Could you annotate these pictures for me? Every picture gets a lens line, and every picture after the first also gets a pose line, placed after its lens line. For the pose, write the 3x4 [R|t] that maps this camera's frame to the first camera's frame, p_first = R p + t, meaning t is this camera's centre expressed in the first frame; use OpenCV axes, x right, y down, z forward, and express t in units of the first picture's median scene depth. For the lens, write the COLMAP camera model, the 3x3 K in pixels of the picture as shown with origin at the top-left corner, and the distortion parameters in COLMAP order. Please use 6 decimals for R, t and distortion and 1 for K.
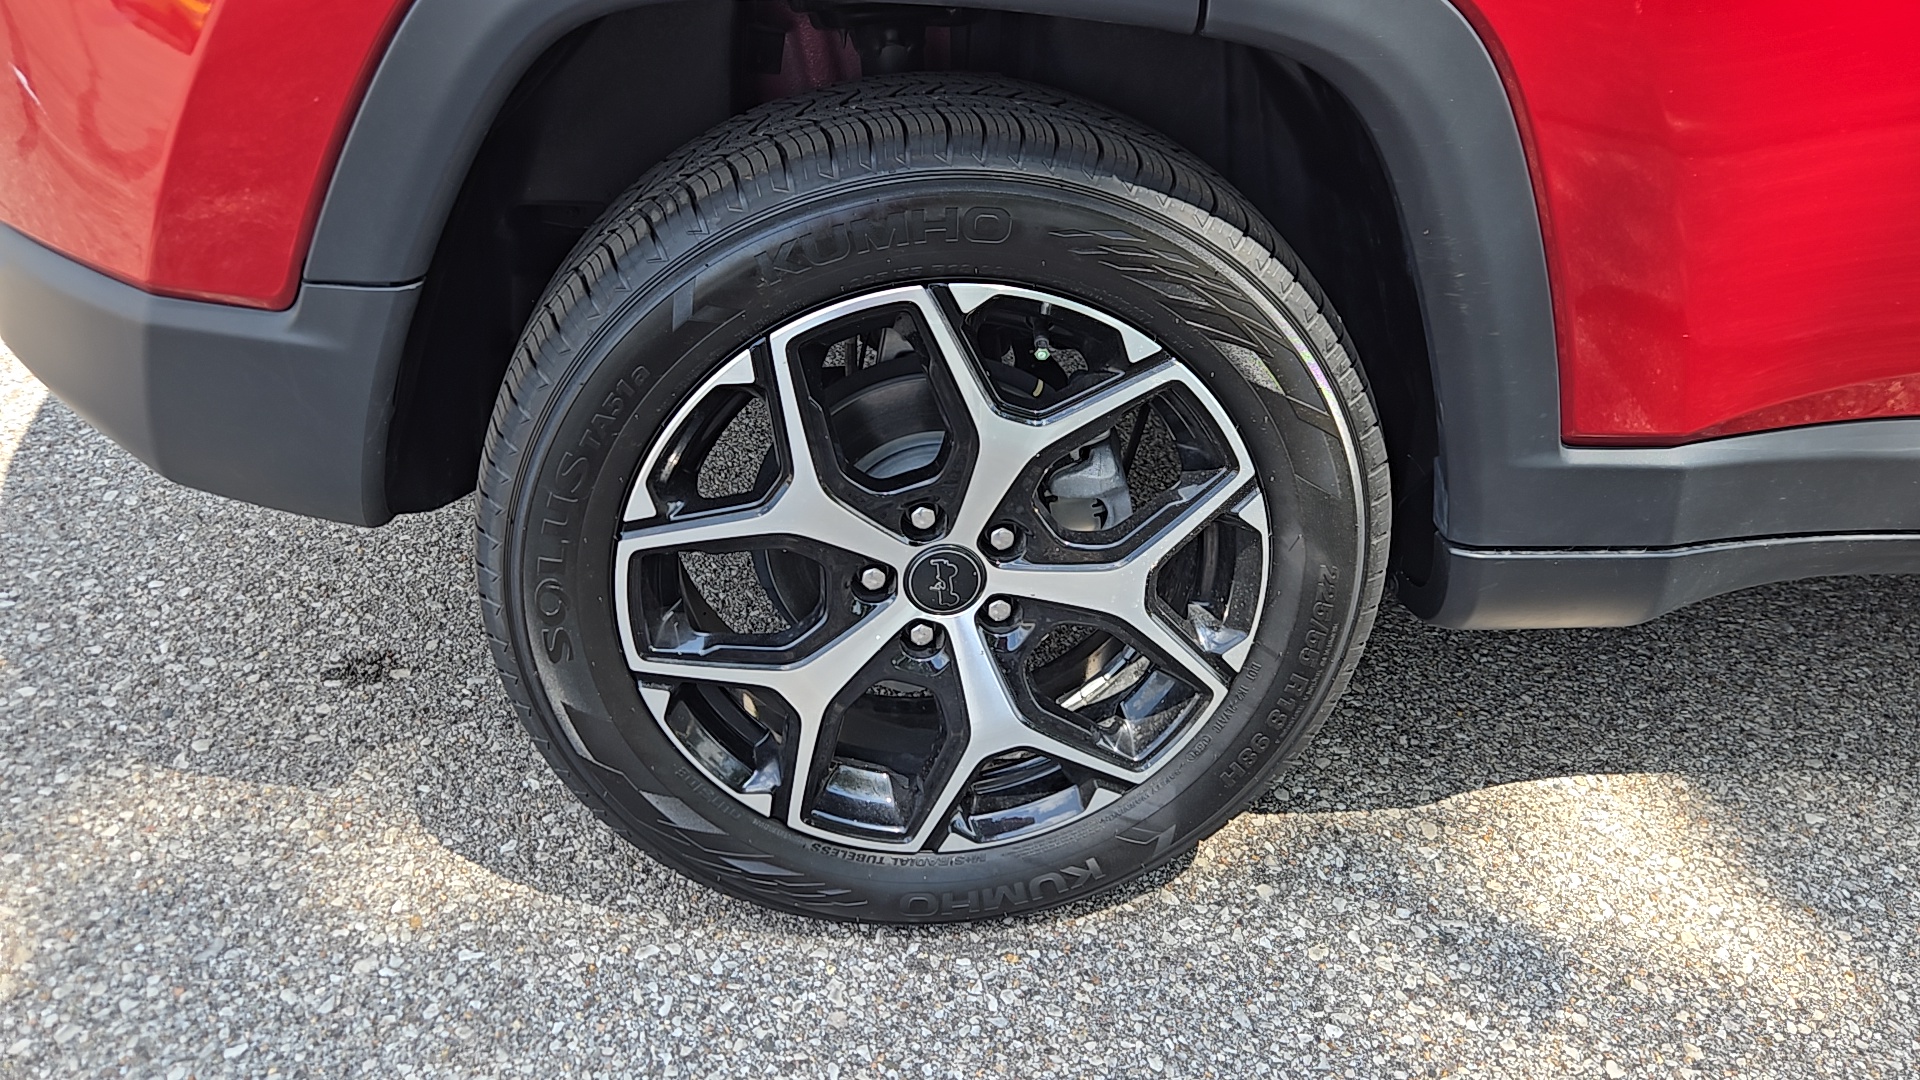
lens RADIAL K [[1614.8, 0, 952.0], [0, 1614.8, 531.8], [0, 0, 1]] dist [0.009761, -0.018745]
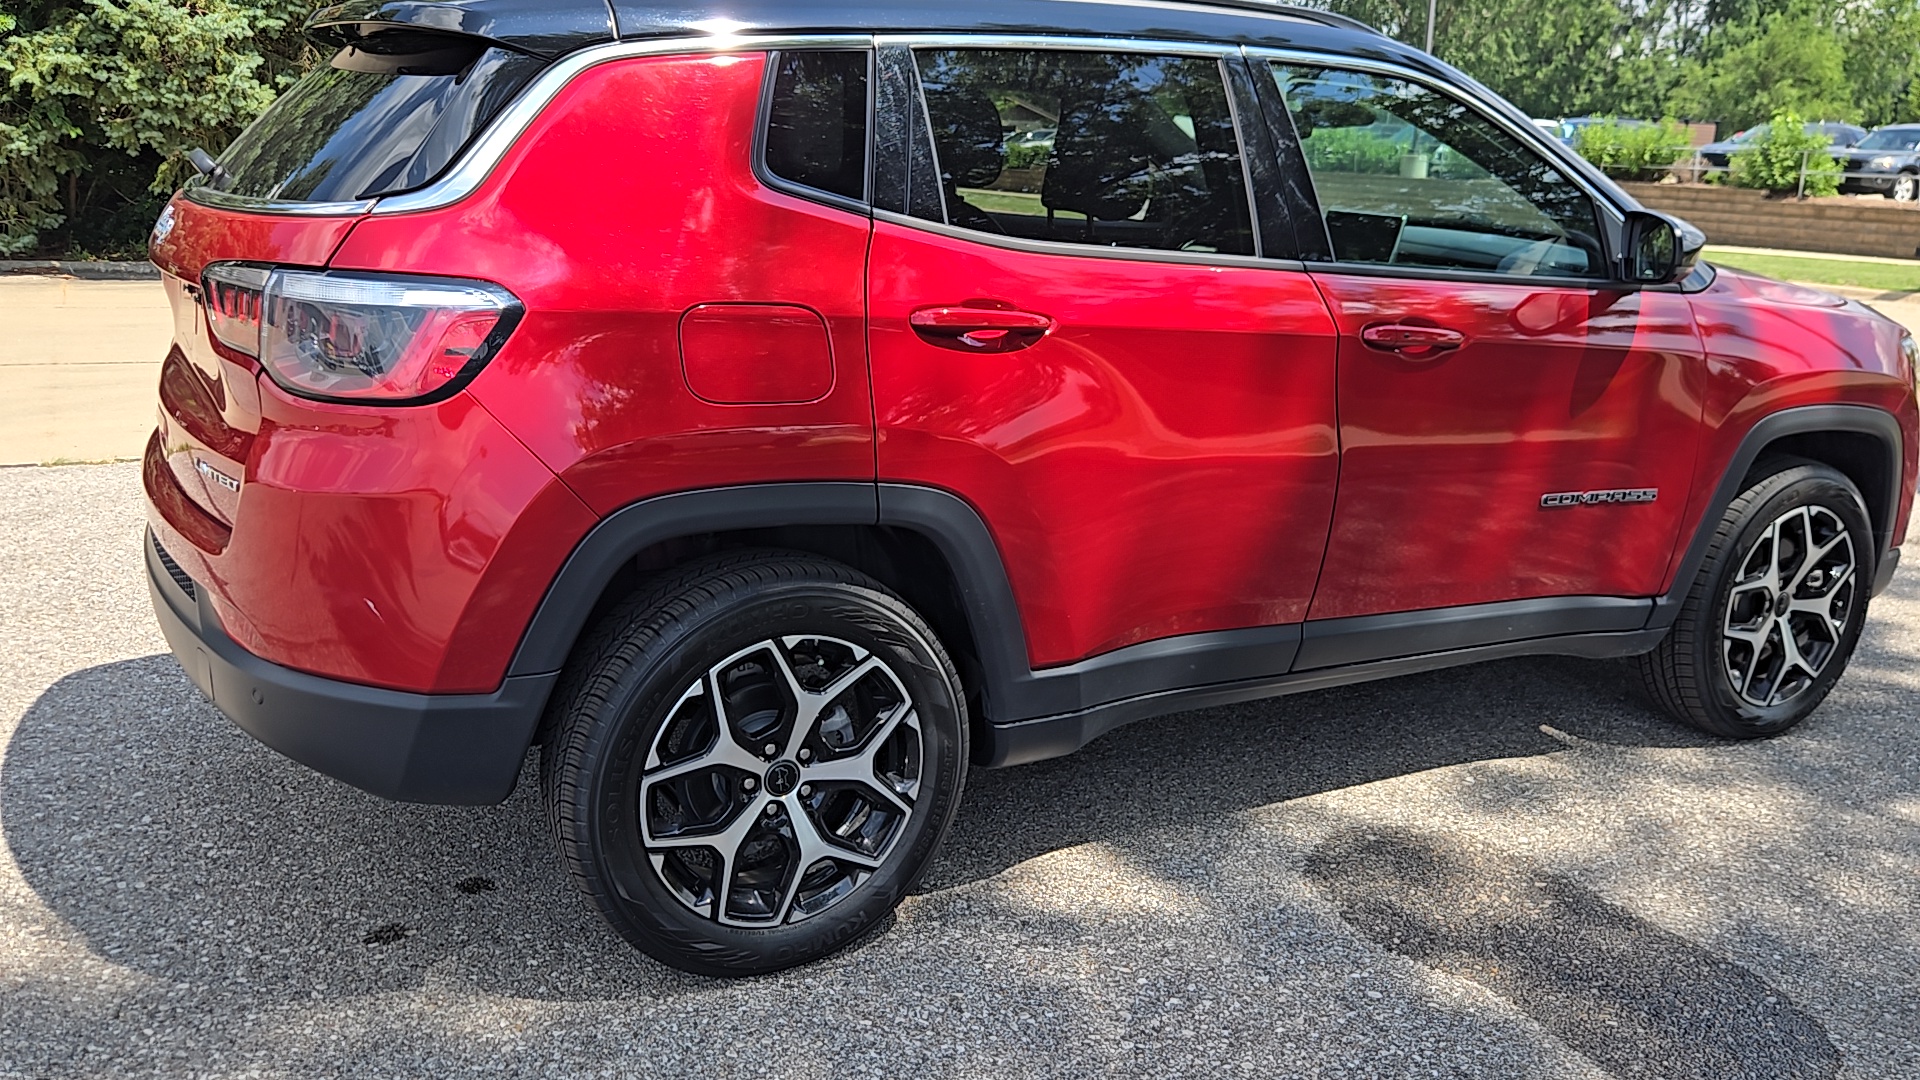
lens RADIAL K [[1614.8, 0, 952.0], [0, 1614.8, 531.8], [0, 0, 1]] dist [0.009761, -0.018745]
pose [[0.913665, -0.116530, 0.389406, -0.584162], [0.206170, 0.958500, -0.196906, 0.182038], [-0.350300, 0.260190, 0.899773, -1.058841]]
